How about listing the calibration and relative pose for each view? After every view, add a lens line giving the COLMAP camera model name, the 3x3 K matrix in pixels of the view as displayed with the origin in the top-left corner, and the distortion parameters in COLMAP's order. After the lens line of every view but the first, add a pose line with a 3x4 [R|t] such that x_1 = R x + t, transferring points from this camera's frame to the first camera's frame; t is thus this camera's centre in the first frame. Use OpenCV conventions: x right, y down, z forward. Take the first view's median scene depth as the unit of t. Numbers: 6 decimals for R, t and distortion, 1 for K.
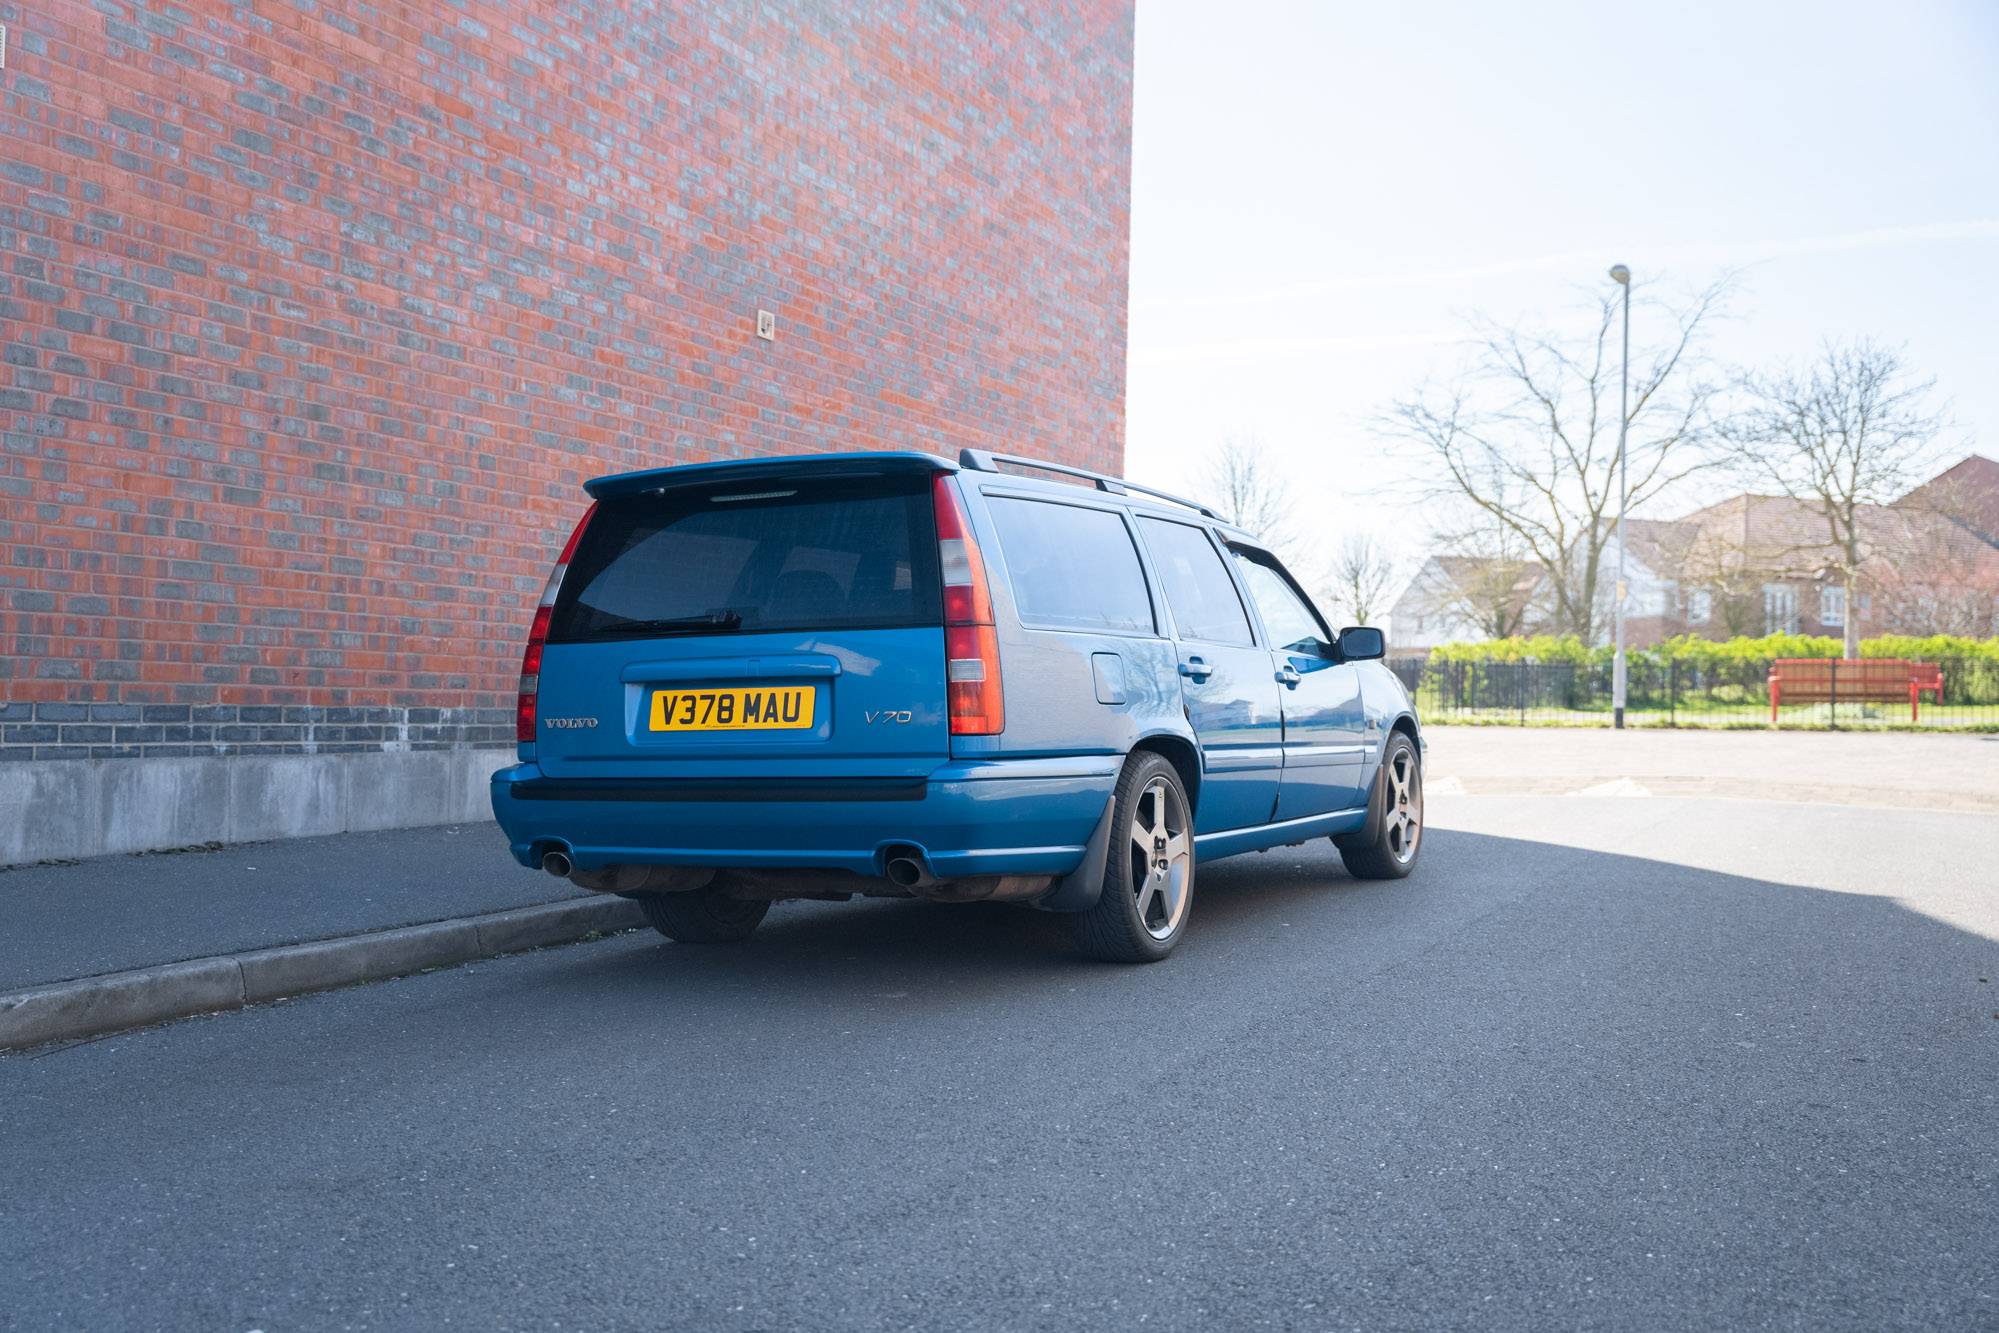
lens RADIAL K [[1973.7, 0, 1004.0], [0, 1973.7, 670.1], [0, 0, 1]] dist [0.007773, 0.000000]
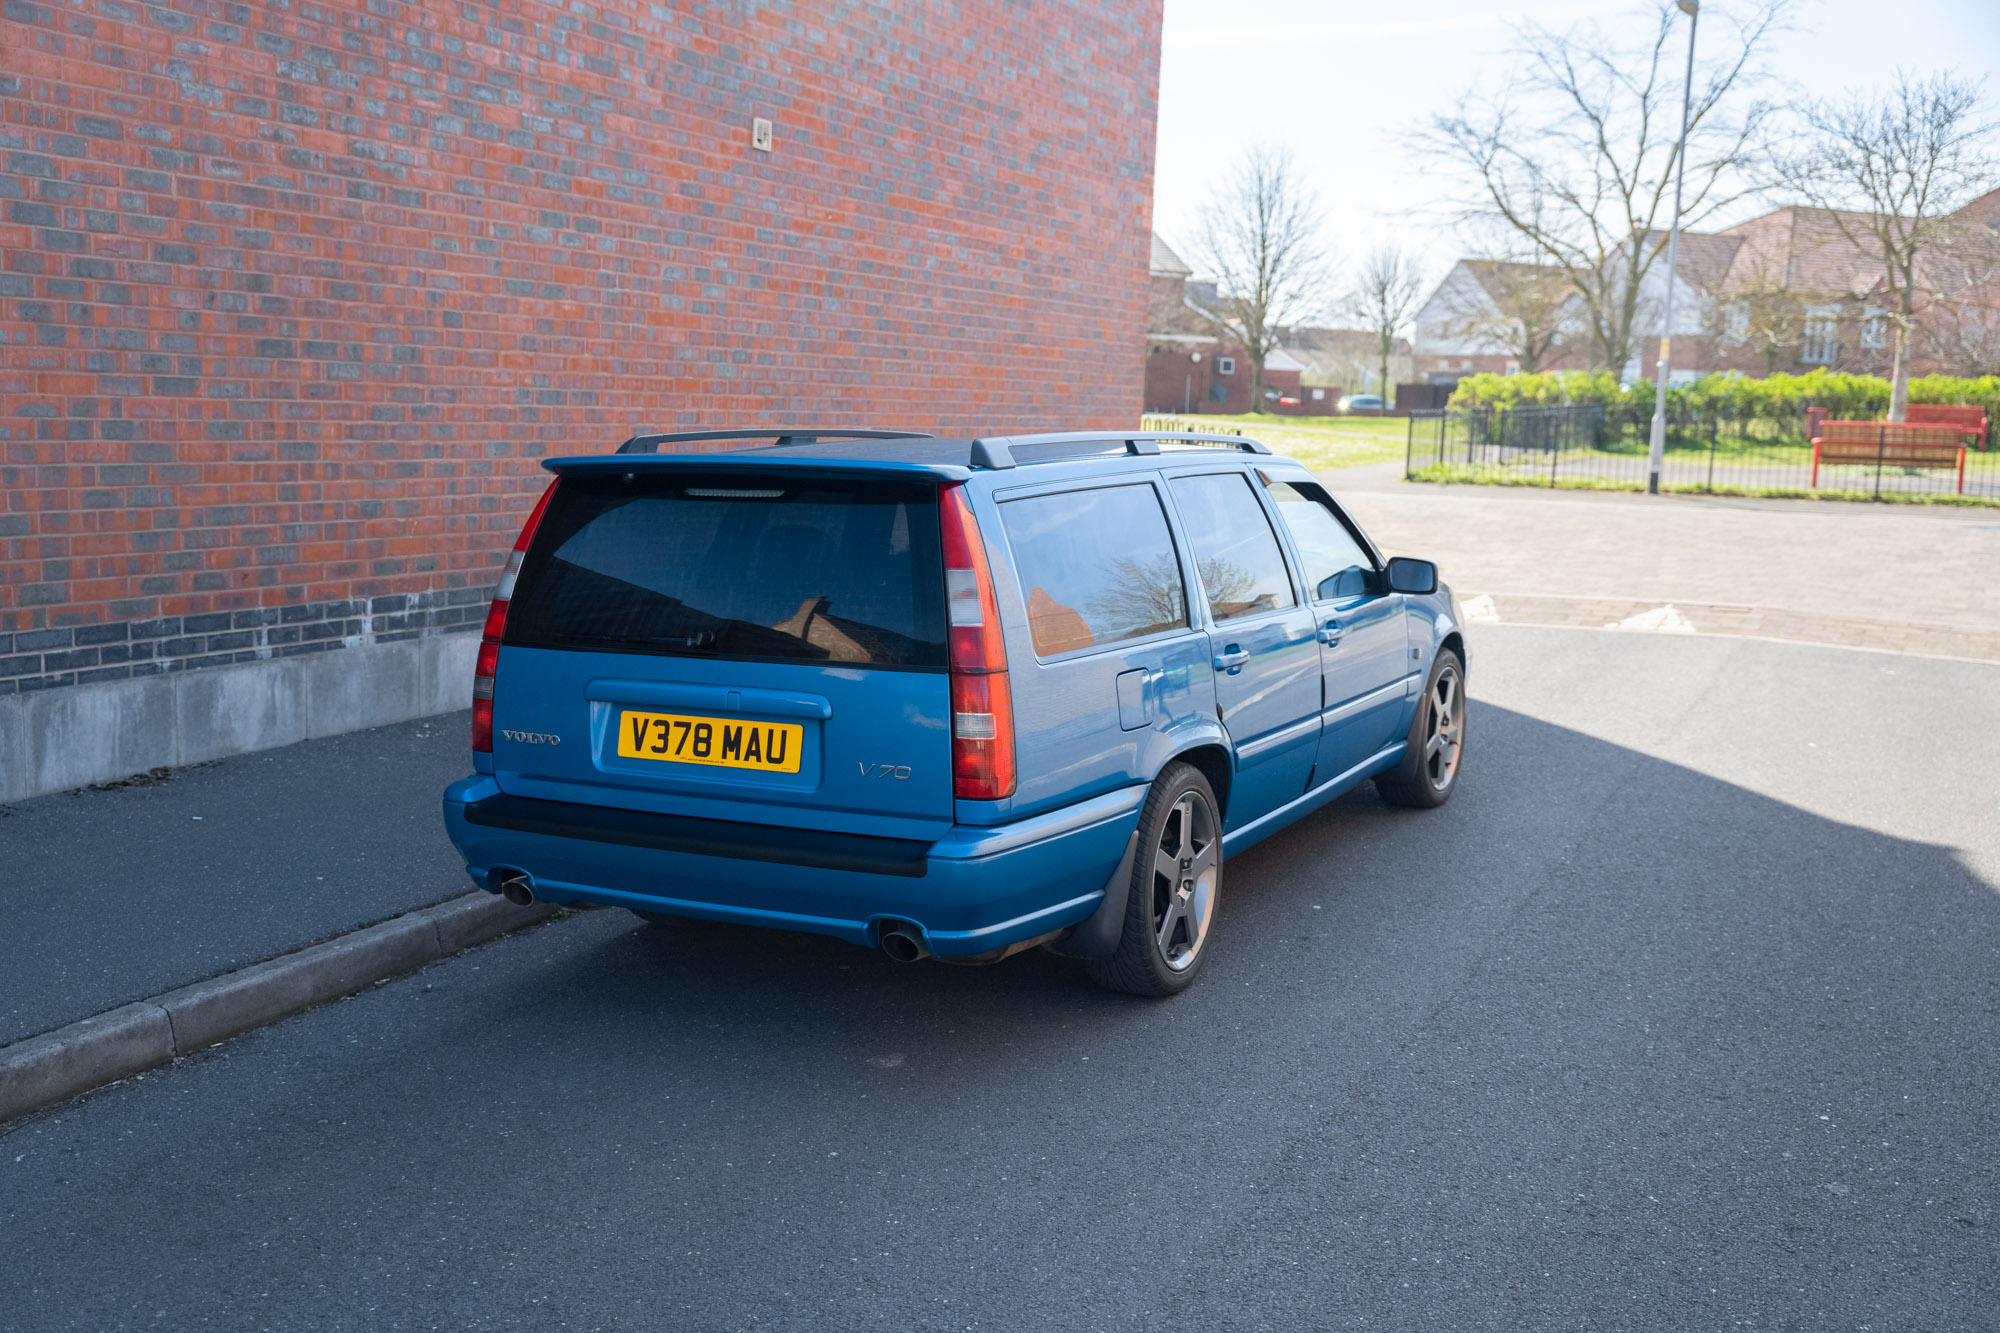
lens RADIAL K [[1985.2, 0, 996.5], [0, 1985.2, 662.9], [0, 0, 1]] dist [0.007247, 0.000000]
pose [[0.999769, 0.020281, -0.007060, -0.002084], [-0.018967, 0.988112, 0.152562, -0.096383], [0.010070, -0.152393, 0.988269, 0.078454]]
